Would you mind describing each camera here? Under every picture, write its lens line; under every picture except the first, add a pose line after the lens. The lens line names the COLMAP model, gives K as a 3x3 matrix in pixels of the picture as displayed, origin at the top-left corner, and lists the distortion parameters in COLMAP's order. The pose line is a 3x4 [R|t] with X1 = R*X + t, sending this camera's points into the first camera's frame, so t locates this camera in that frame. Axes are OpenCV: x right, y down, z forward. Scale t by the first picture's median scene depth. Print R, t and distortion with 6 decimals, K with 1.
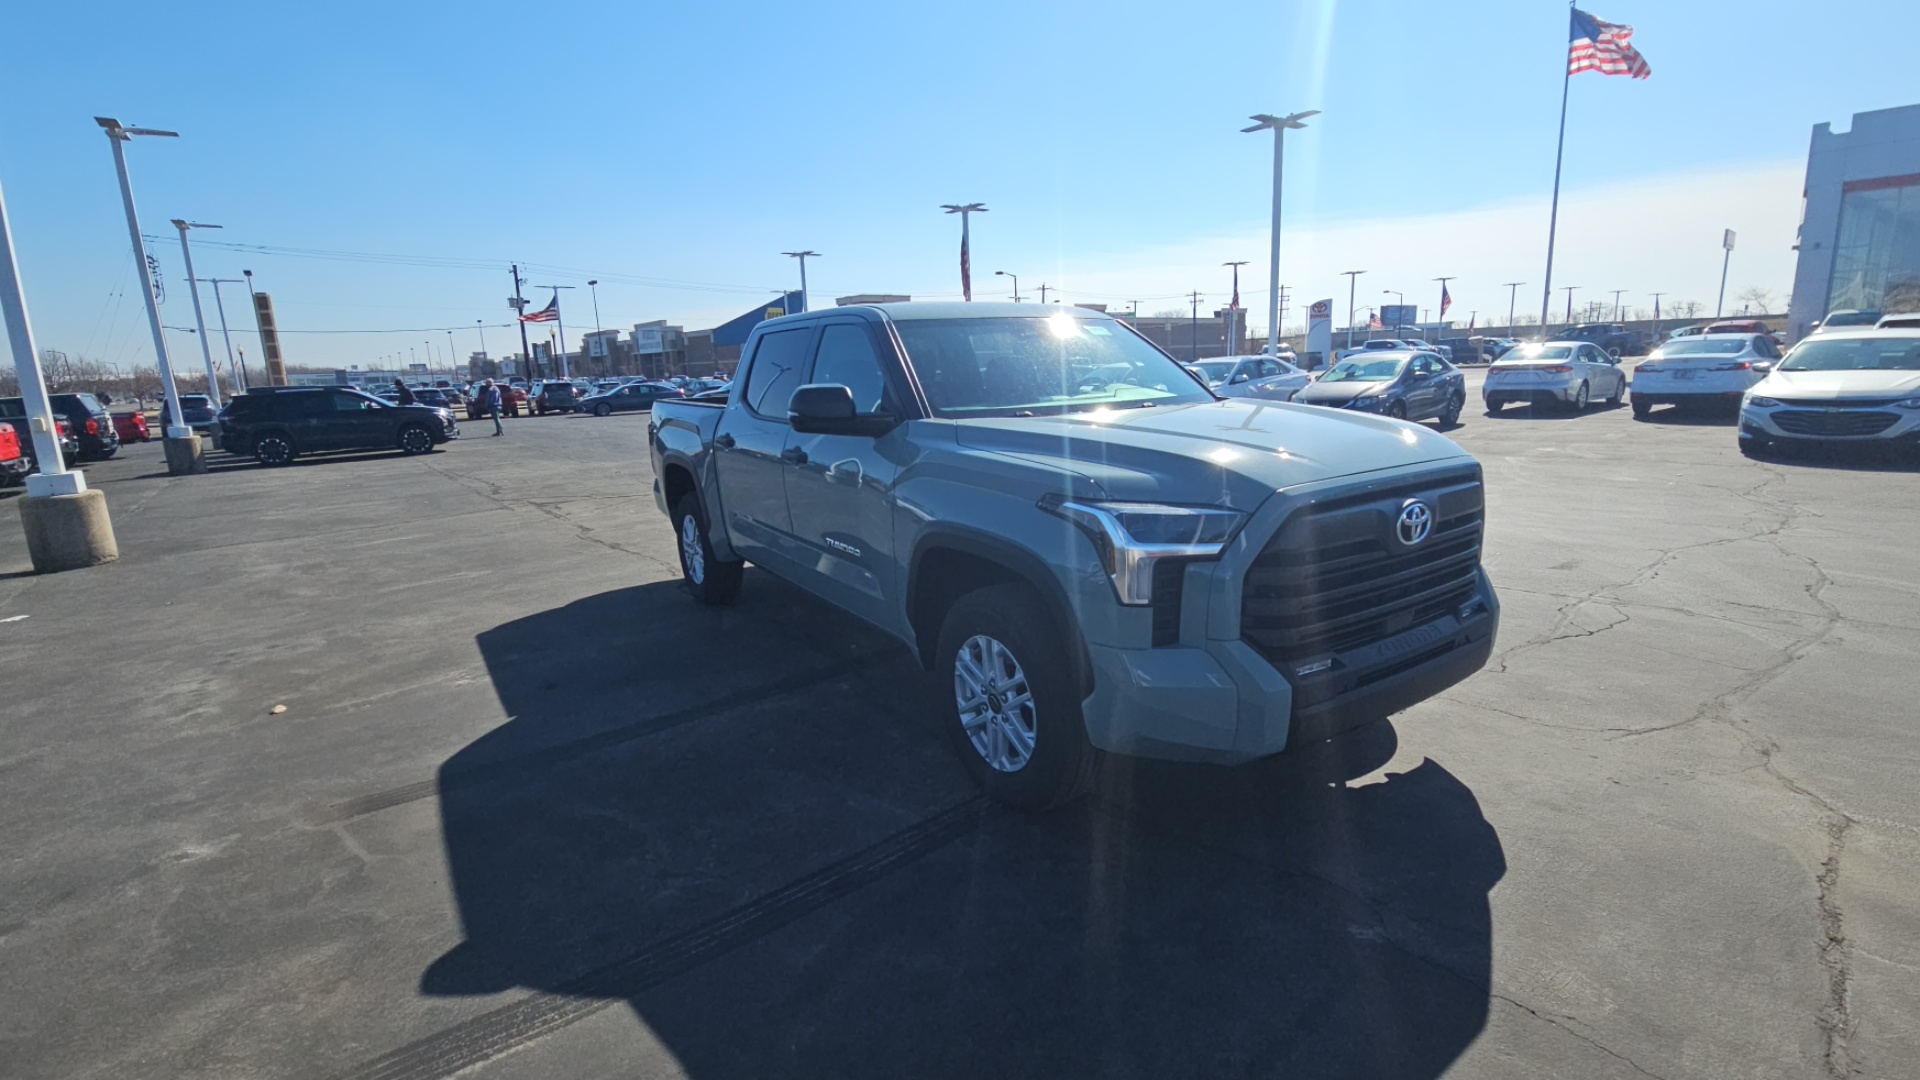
lens RADIAL K [[858.3, 0, 980.7], [0, 858.3, 530.6], [0, 0, 1]] dist [0.007985, -0.006037]
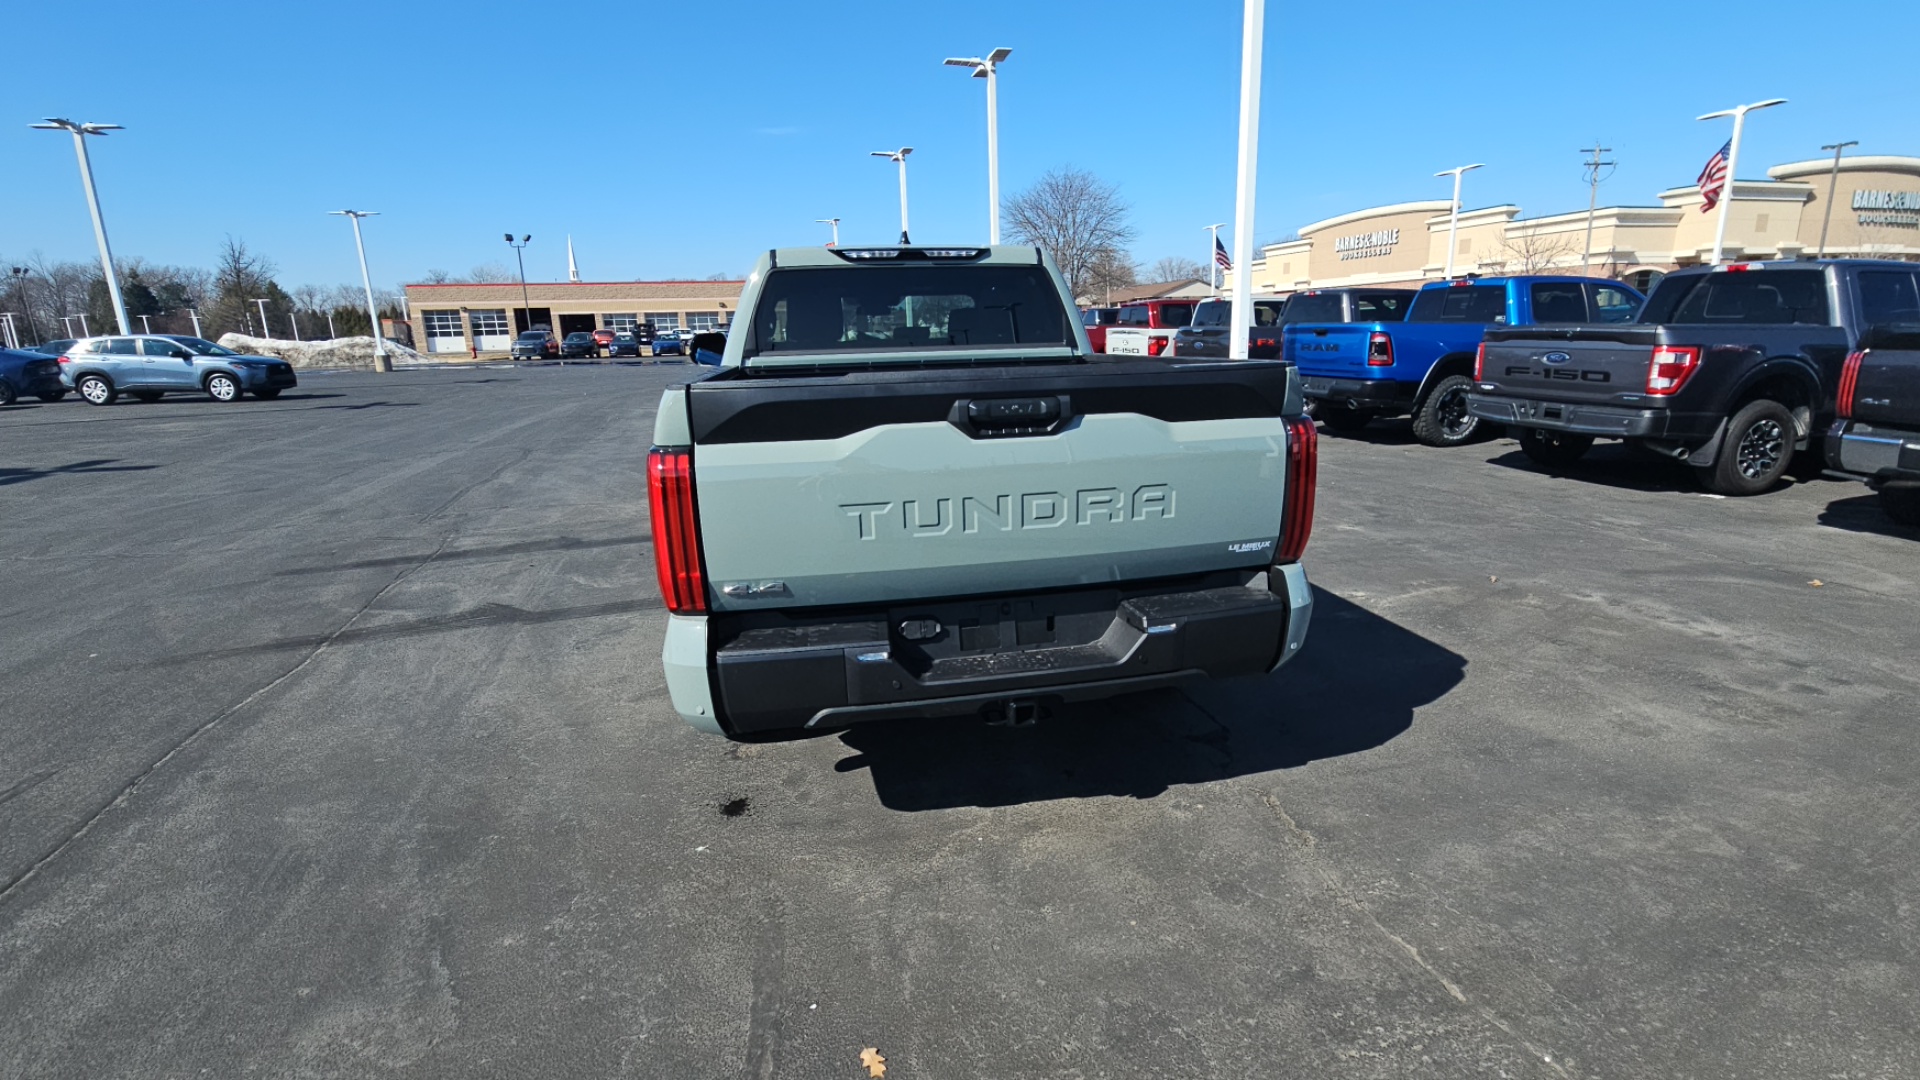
lens RADIAL K [[858.3, 0, 976.5], [0, 858.3, 538.6], [0, 0, 1]] dist [0.007985, -0.006037]
pose [[-0.921722, -0.032575, 0.386482, -0.630584], [0.131531, 0.911164, 0.390487, -0.387578], [-0.364868, 0.410755, -0.835555, 2.207556]]
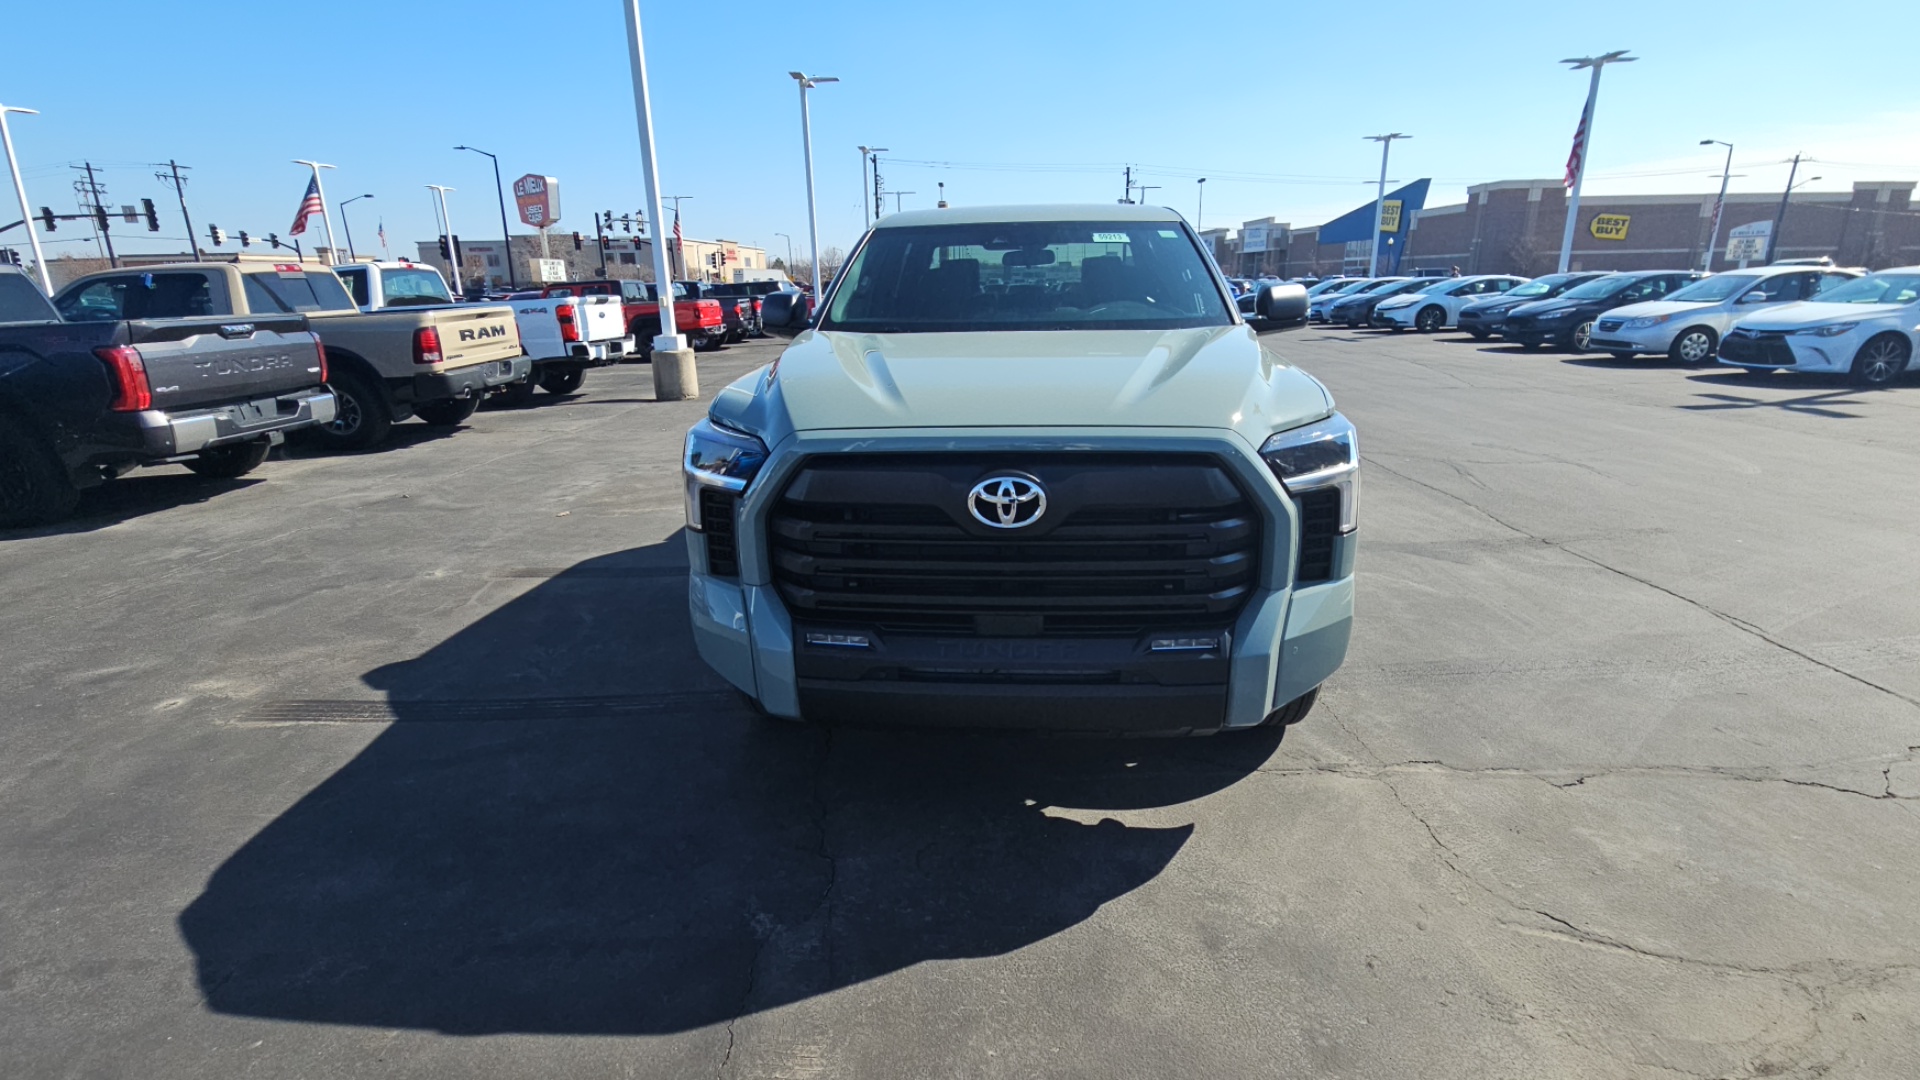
lens RADIAL K [[858.3, 0, 979.5], [0, 858.3, 538.0], [0, 0, 1]] dist [0.007985, -0.006037]
pose [[0.785346, 0.199298, -0.586100, 0.591316], [-0.129117, 0.978672, 0.159778, -0.060558], [0.605443, -0.049806, 0.794329, 0.236082]]
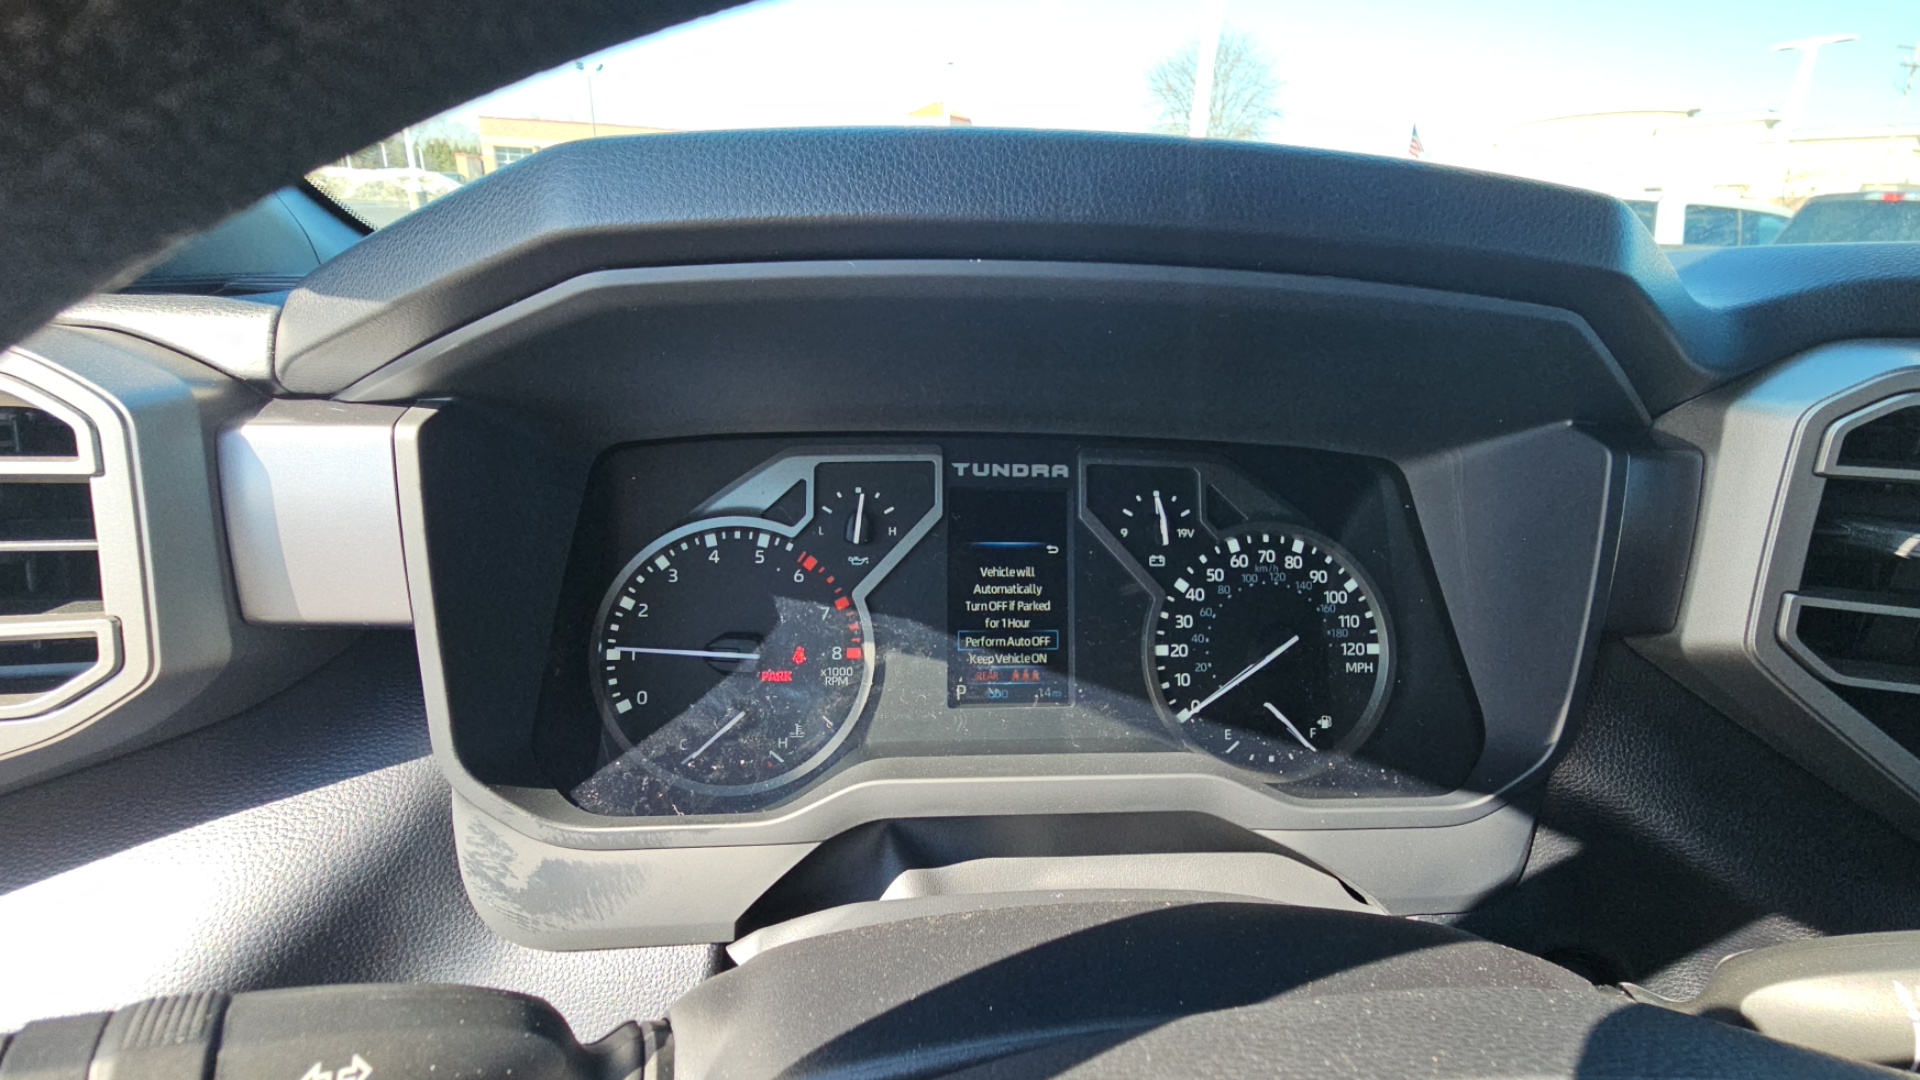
lens RADIAL K [[858.3, 0, 980.7], [0, 858.3, 552.1], [0, 0, 1]] dist [0.007985, -0.006037]
pose [[-0.878462, -0.182736, 0.441489, 0.145351], [0.074200, 0.860598, 0.503851, -0.172393], [-0.472016, 0.475372, -0.742443, 1.067950]]
